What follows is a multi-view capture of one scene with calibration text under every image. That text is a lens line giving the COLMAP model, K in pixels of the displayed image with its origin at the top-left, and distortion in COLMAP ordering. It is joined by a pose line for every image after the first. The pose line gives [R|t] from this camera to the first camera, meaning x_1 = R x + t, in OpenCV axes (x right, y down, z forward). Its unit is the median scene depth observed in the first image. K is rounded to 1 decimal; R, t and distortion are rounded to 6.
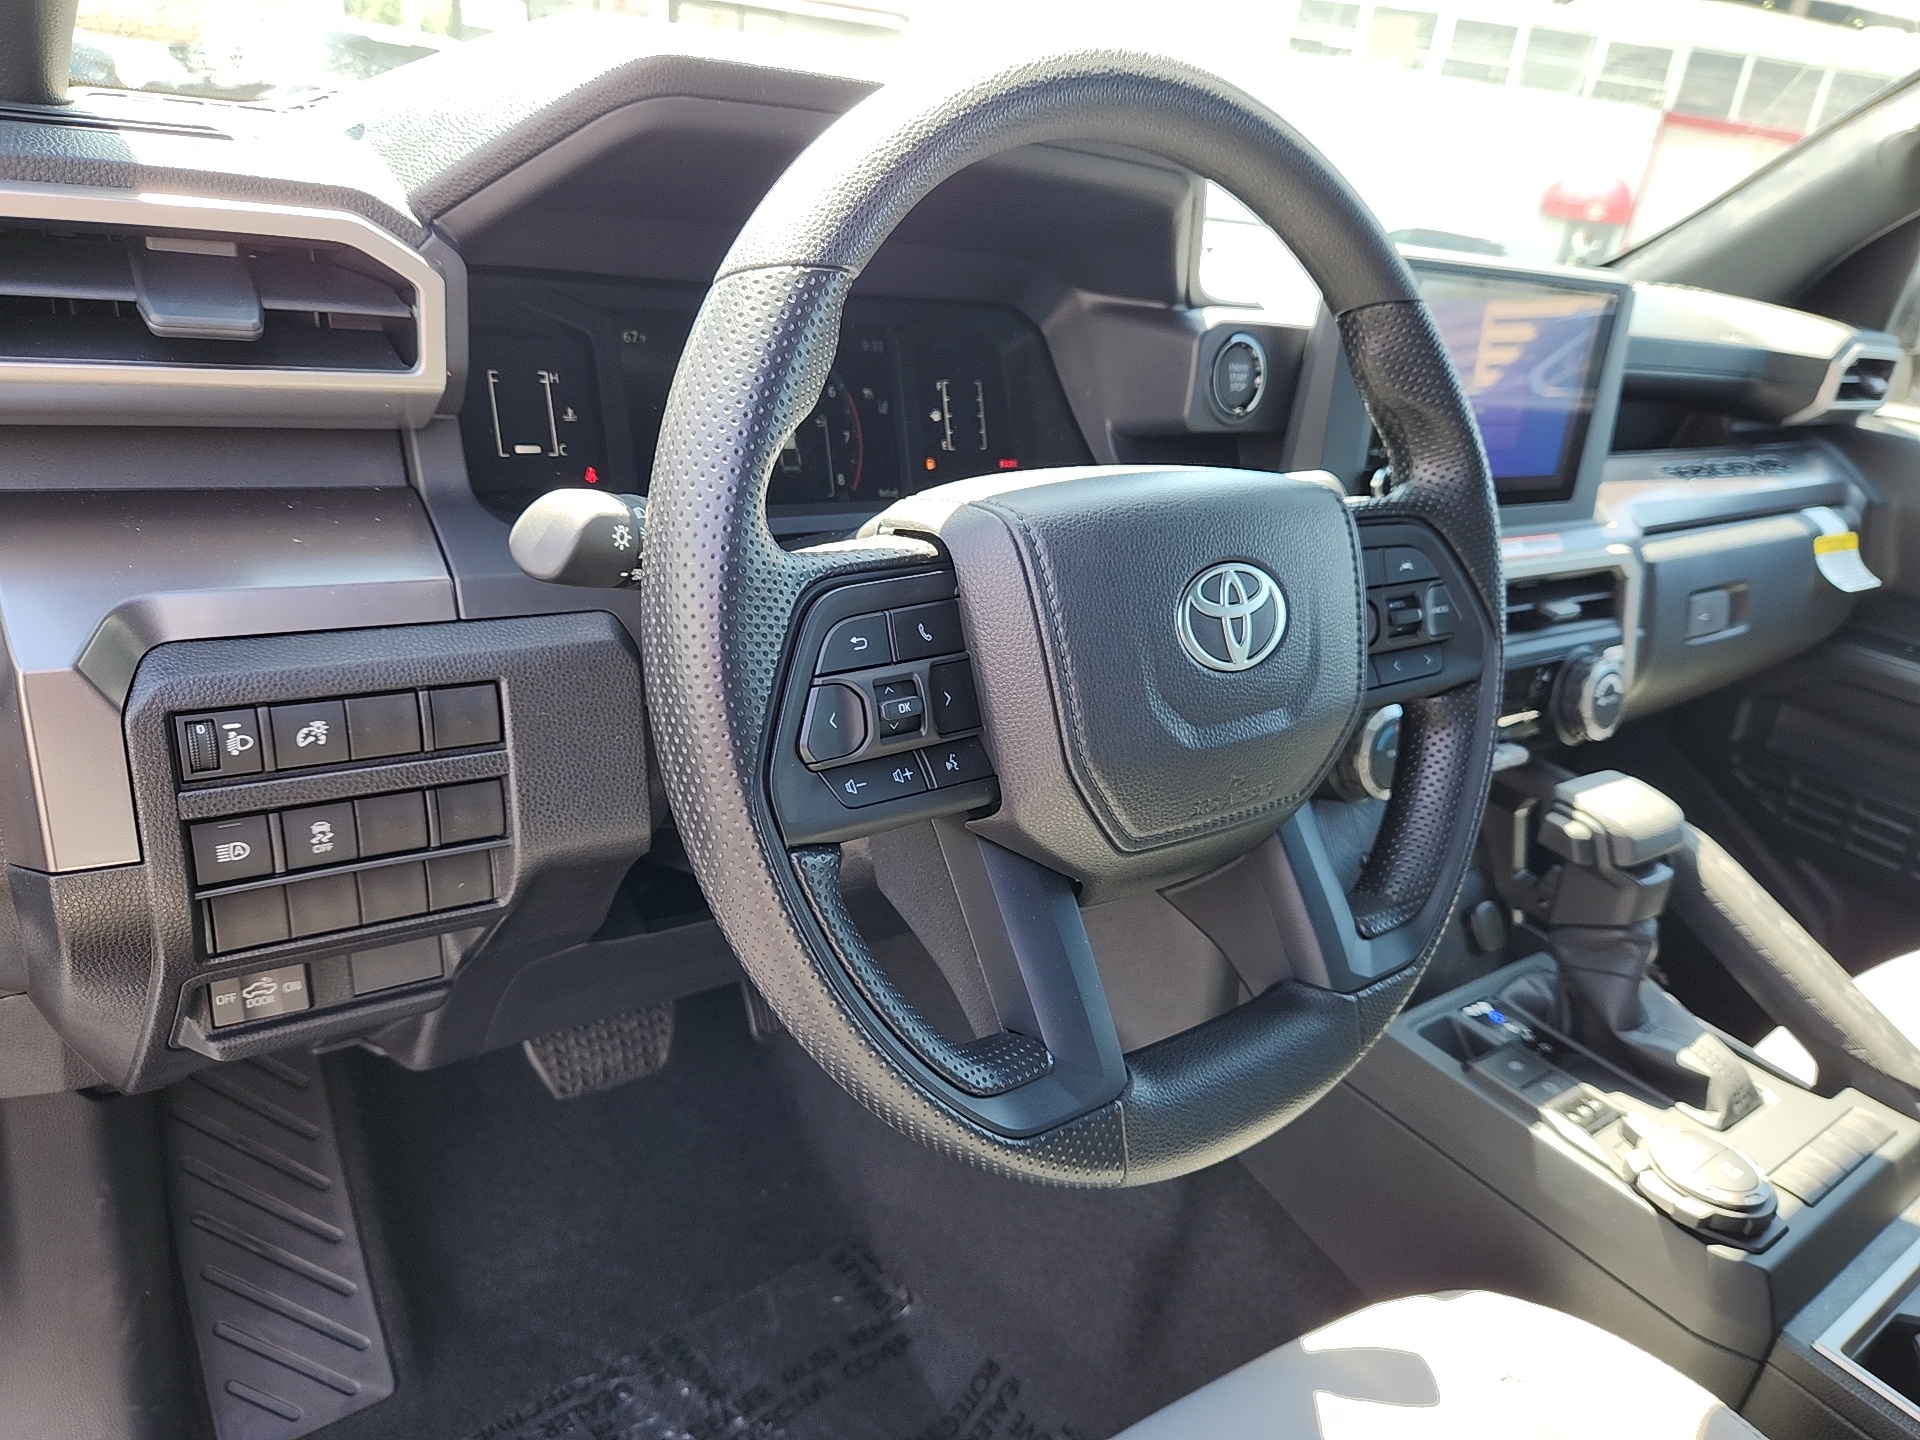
lens RADIAL K [[1297.9, 0, 960.0], [0, 1297.9, 720.0], [0, 0, 1]] dist [0.031163, -0.034131]
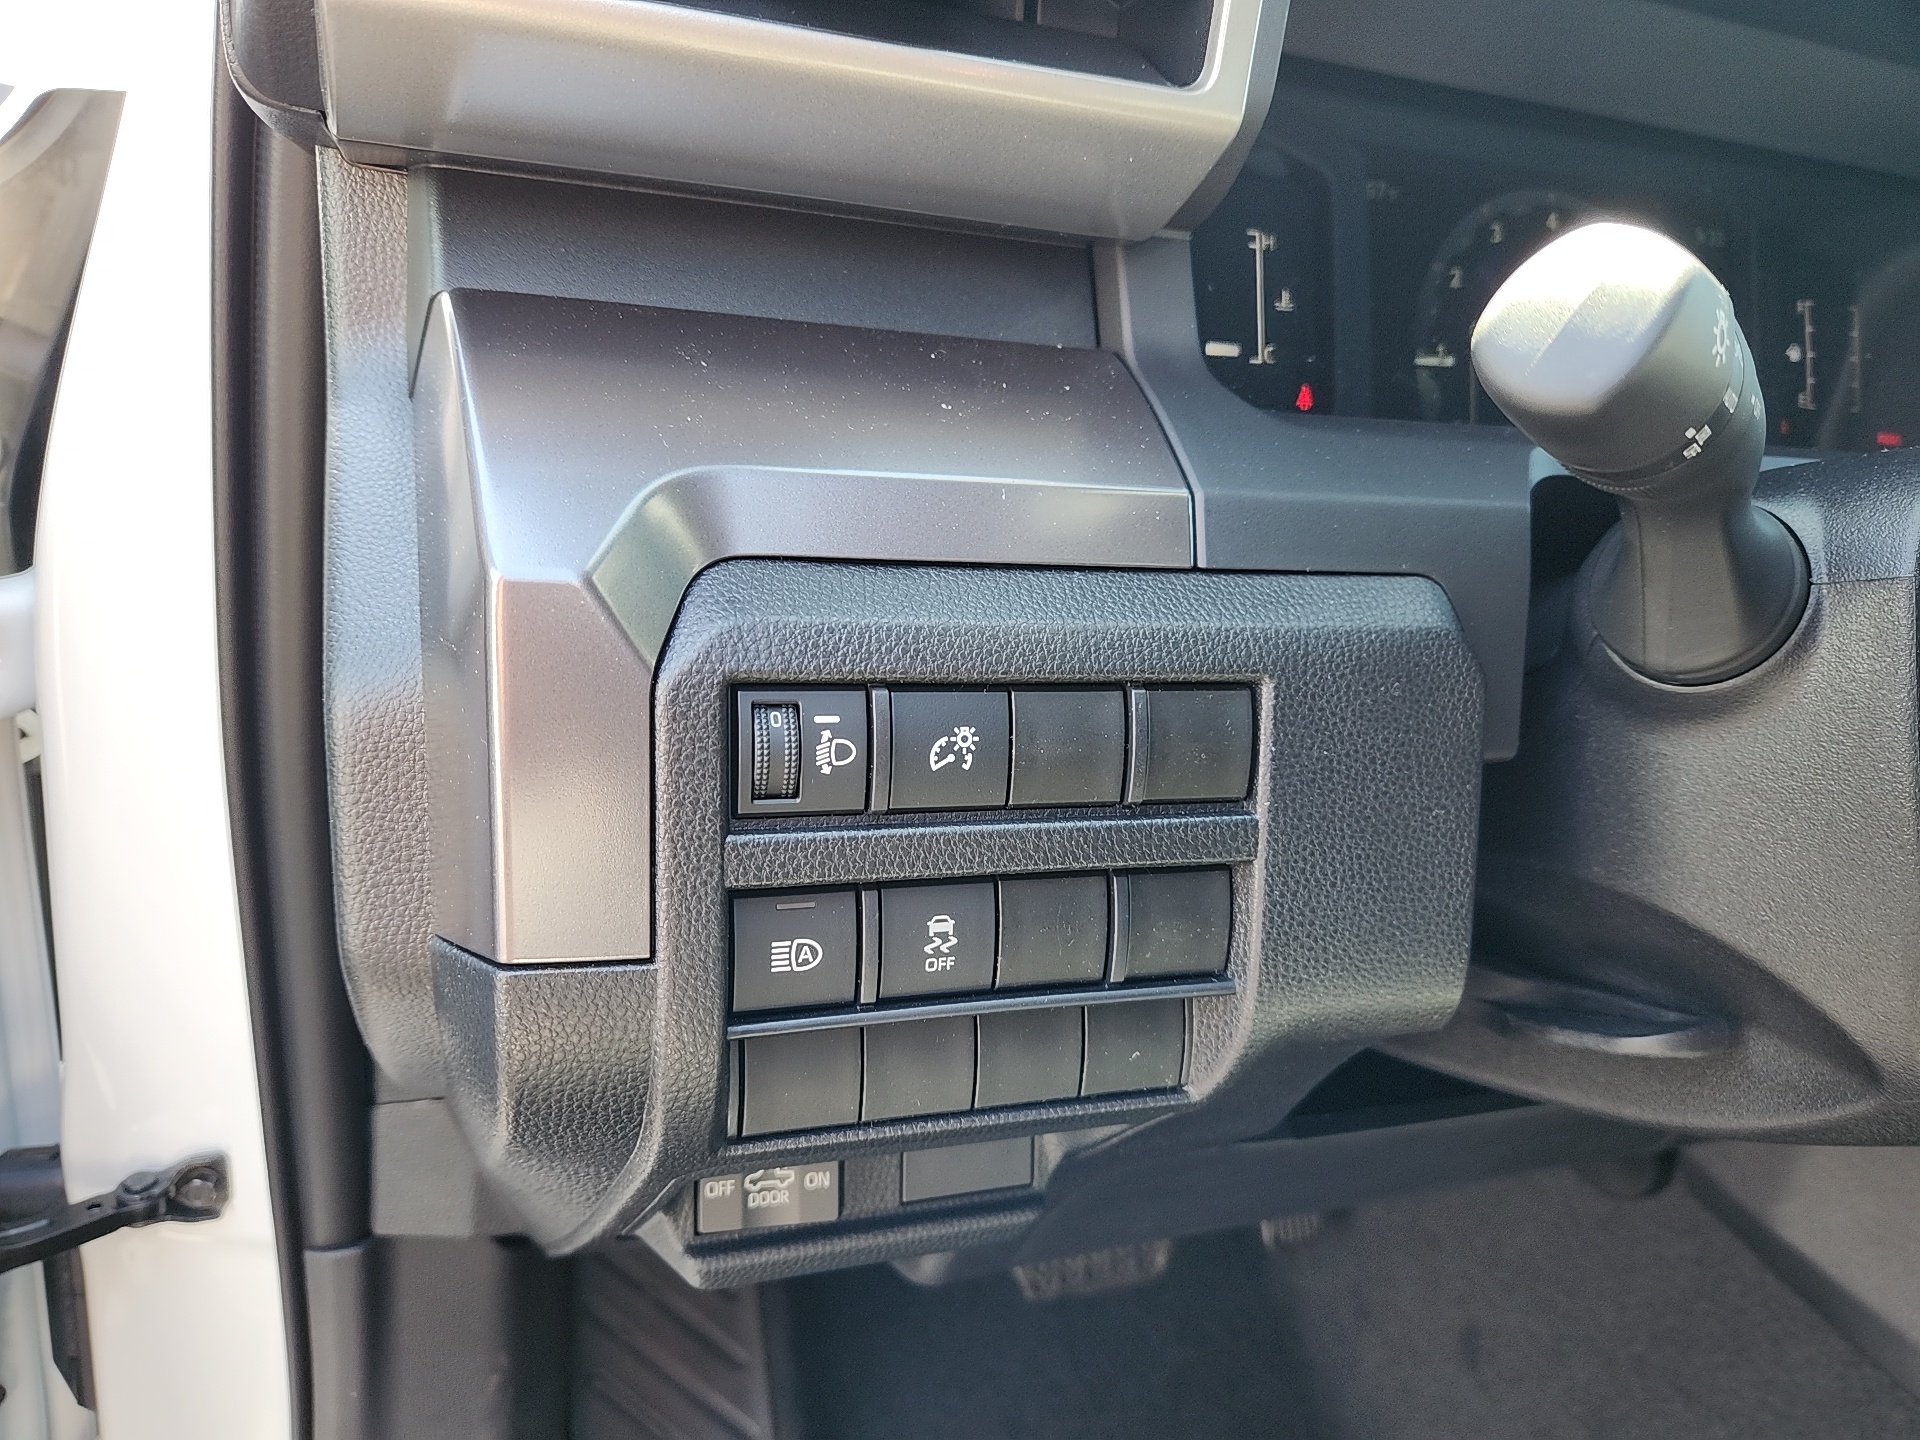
lens RADIAL K [[1284.6, 0, 960.0], [0, 1284.6, 720.0], [0, 0, 1]] dist [0.055639, -0.085070]
pose [[0.961069, 0.066432, -0.268203, -0.343903], [-0.090032, 0.992984, -0.076662, 0.037901], [0.261228, 0.097825, 0.960307, 0.481689]]
